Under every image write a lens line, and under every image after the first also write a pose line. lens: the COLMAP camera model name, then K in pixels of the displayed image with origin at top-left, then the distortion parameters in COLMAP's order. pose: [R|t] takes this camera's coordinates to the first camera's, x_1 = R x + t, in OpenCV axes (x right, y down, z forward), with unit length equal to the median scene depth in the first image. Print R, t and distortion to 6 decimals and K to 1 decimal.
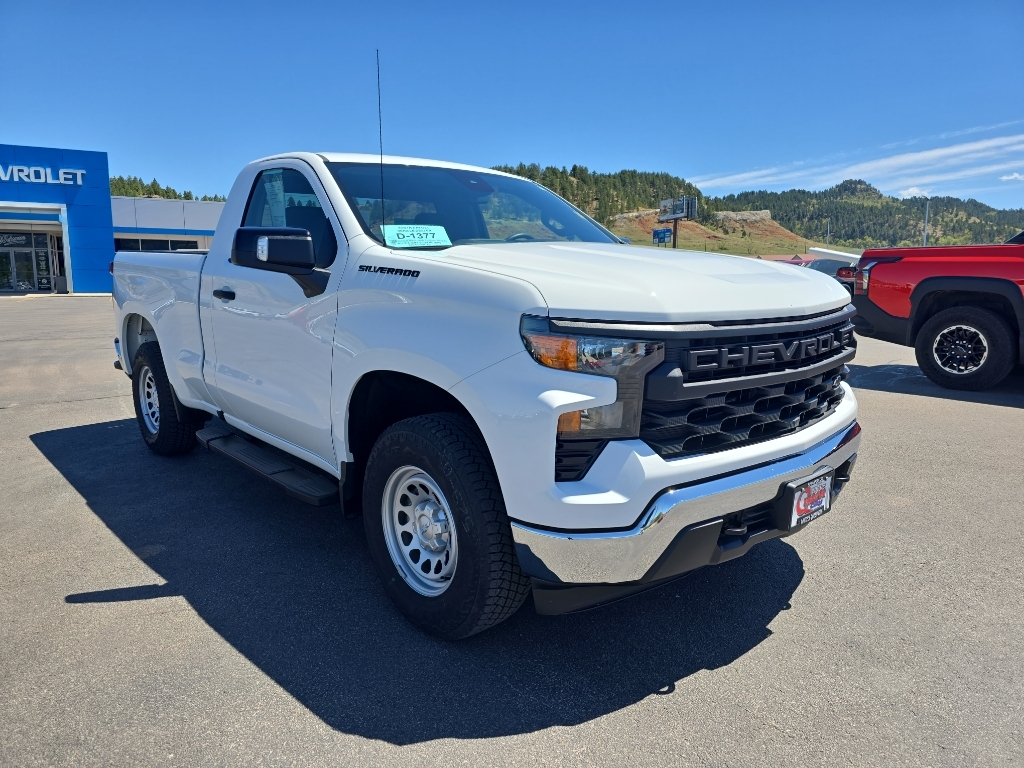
lens RADIAL K [[857.6, 0, 512.0], [0, 857.6, 384.0], [0, 0, 1]] dist [0.010578, -0.000488]
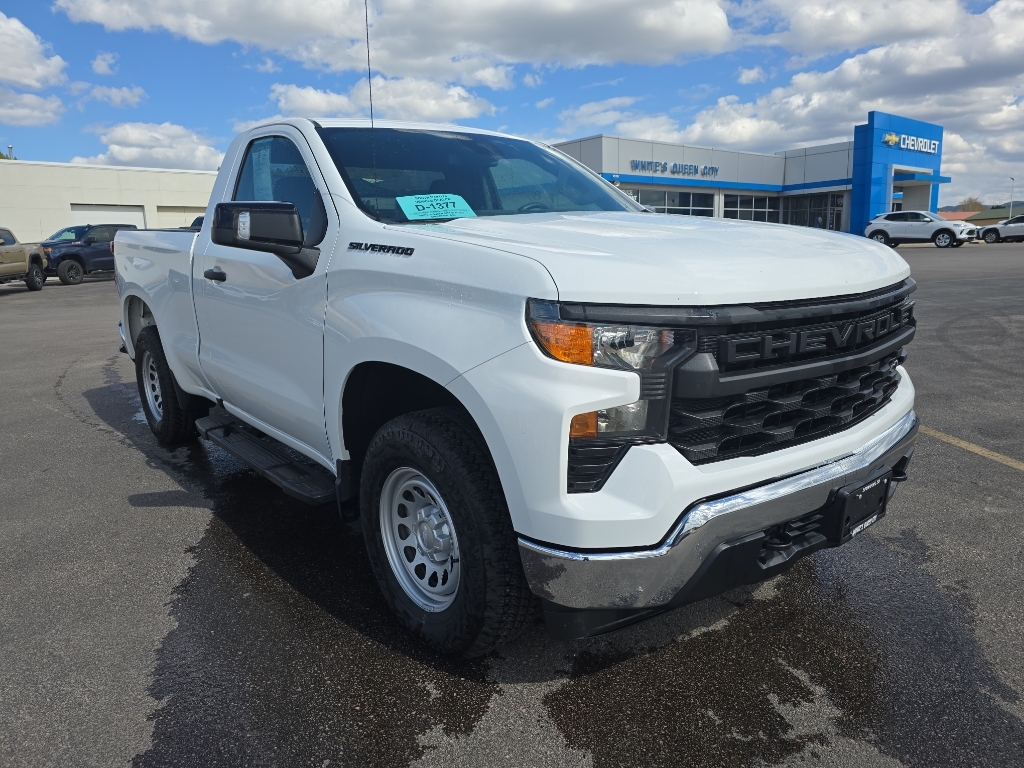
lens RADIAL K [[723.1, 0, 520.5], [0, 723.1, 363.0], [0, 0, 1]] dist [0.005552, -0.077371]
pose [[0.998149, -0.005435, -0.060571, 0.043102], [0.008155, 0.998965, 0.044738, -0.045164], [0.060265, -0.045149, 0.997161, 0.255152]]
